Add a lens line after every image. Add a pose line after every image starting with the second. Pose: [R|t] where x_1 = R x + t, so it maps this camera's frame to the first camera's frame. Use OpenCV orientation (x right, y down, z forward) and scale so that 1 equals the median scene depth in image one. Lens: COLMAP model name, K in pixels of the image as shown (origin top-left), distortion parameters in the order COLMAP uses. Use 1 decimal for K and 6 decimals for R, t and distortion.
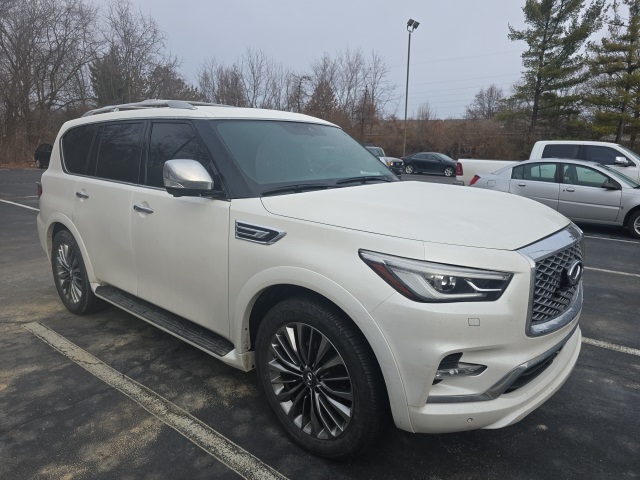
lens RADIAL K [[432.0, 0, 320.8], [0, 432.0, 243.7], [0, 0, 1]] dist [0.031834, -0.022003]
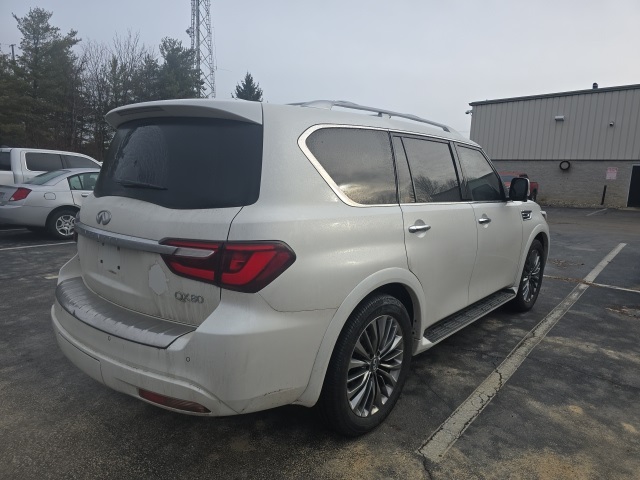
lens RADIAL K [[432.0, 0, 326.6], [0, 432.0, 244.4], [0, 0, 1]] dist [0.031834, -0.022003]
pose [[-0.002733, -0.173518, 0.984827, -1.678412], [0.181687, 0.968353, 0.171119, -0.315060], [-0.983353, 0.179398, 0.028880, 1.486564]]
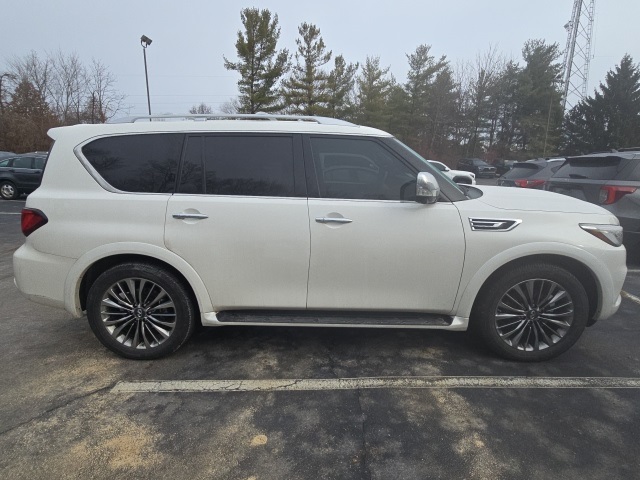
lens RADIAL K [[368.8, 0, 324.2], [0, 368.8, 244.9], [0, 0, 1]] dist [0.006725, -0.002425]
pose [[0.771549, -0.145973, 0.619197, -1.050758], [0.133787, 0.988783, 0.066396, -0.089315], [-0.621944, 0.031613, 0.782424, 0.332023]]
